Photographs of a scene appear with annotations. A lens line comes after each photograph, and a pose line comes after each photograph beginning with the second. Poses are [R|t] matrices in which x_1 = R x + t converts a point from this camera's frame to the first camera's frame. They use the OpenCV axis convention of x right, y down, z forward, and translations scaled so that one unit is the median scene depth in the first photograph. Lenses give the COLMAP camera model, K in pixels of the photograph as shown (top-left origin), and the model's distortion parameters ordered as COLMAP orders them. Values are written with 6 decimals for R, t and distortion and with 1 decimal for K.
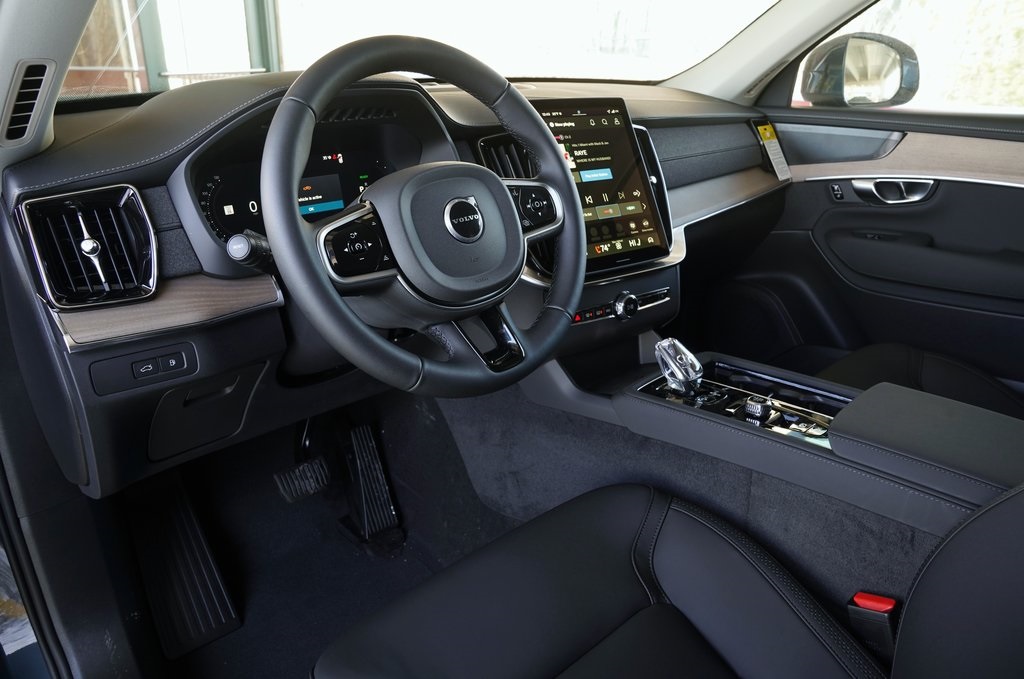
lens RADIAL K [[713.5, 0, 519.6], [0, 713.5, 334.3], [0, 0, 1]] dist [-0.112534, 0.060215]
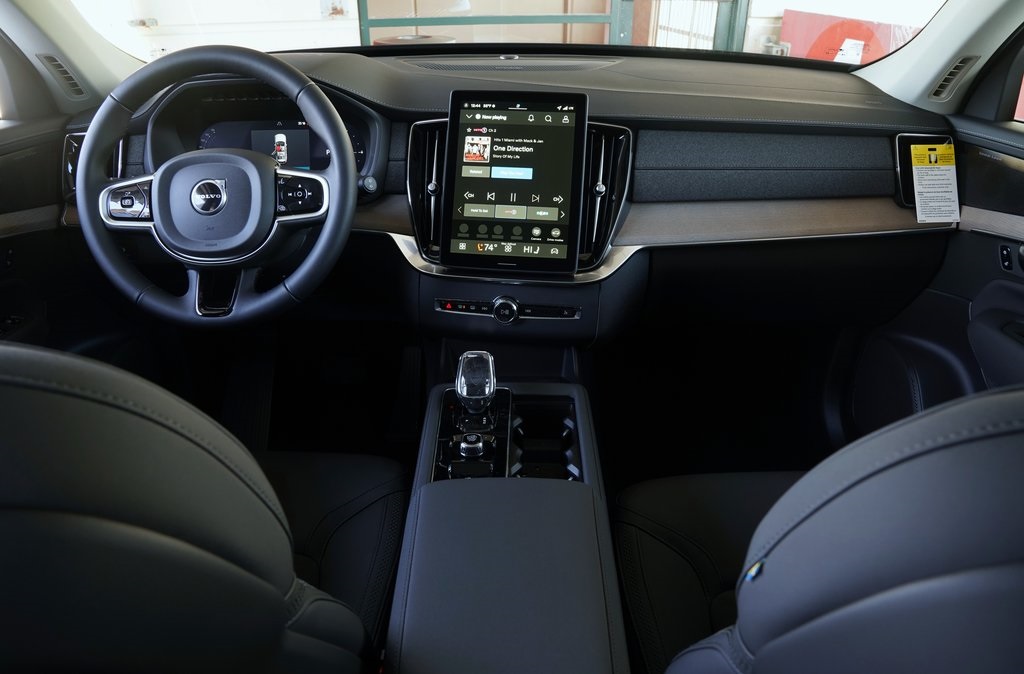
lens RADIAL K [[713.5, 0, 511.0], [0, 713.5, 331.9], [0, 0, 1]] dist [-0.112534, 0.060215]
pose [[0.728504, 0.314002, -0.608838, 0.761573], [-0.250997, 0.949305, 0.189265, -0.198785], [0.637402, 0.014936, 0.770386, 0.244966]]
